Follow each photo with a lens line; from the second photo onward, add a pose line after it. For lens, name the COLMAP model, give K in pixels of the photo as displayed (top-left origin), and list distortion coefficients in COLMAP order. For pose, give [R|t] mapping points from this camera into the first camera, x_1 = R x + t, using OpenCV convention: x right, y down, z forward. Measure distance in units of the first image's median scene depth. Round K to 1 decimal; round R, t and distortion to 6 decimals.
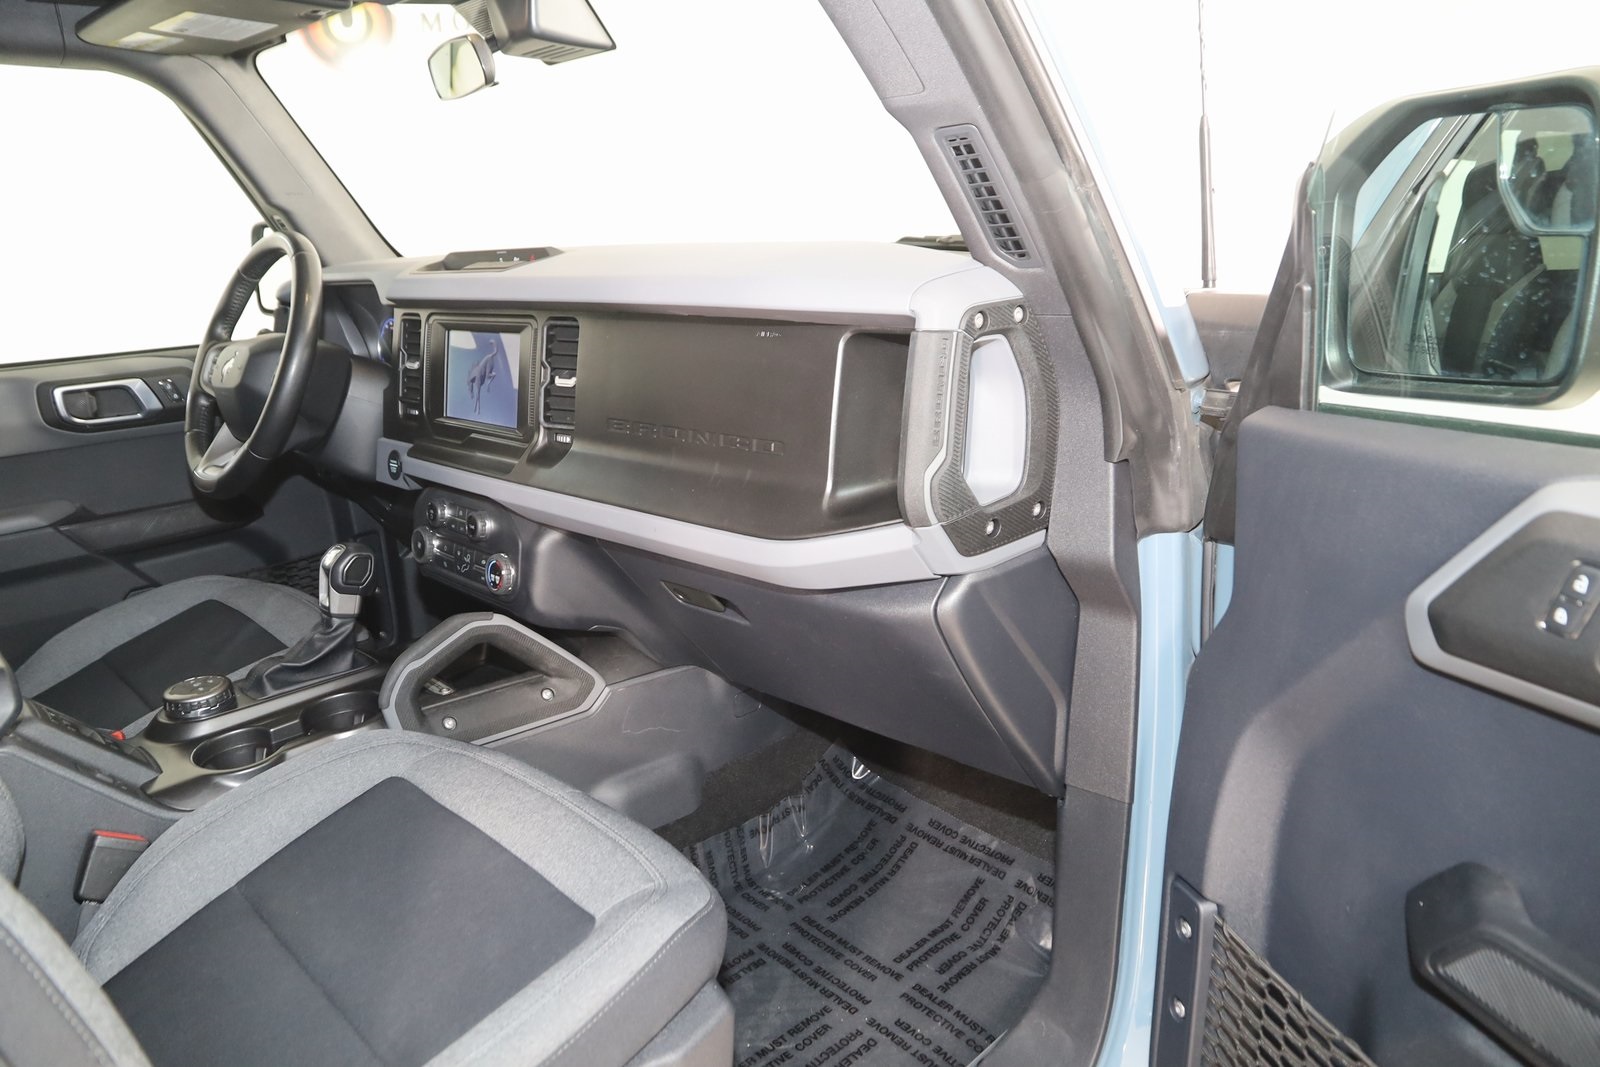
lens RADIAL K [[1086.9, 0, 800.9], [0, 1086.9, 526.4], [0, 0, 1]] dist [-0.114345, 0.067200]
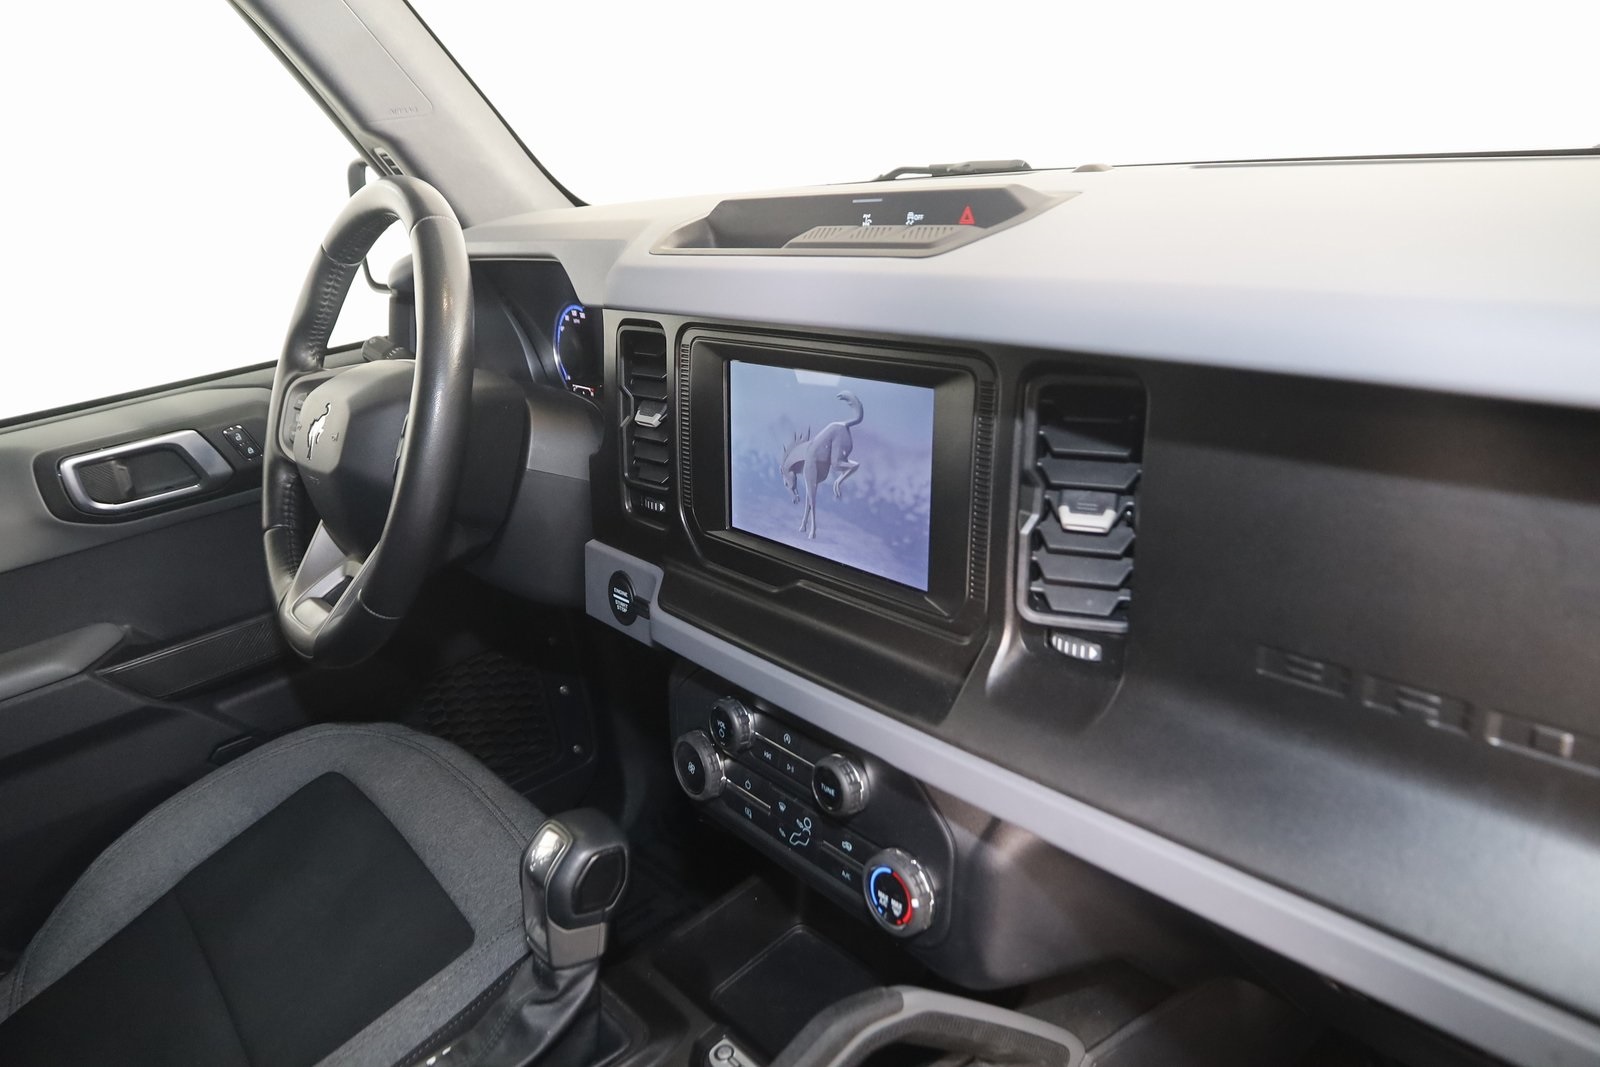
lens RADIAL K [[1086.9, 0, 802.4], [0, 1086.9, 533.4], [0, 0, 1]] dist [-0.114345, 0.067200]
pose [[0.993227, -0.035277, -0.110701, -0.238963], [0.045835, 0.994486, 0.094326, -0.147028], [0.106763, -0.098761, 0.989367, 0.488988]]
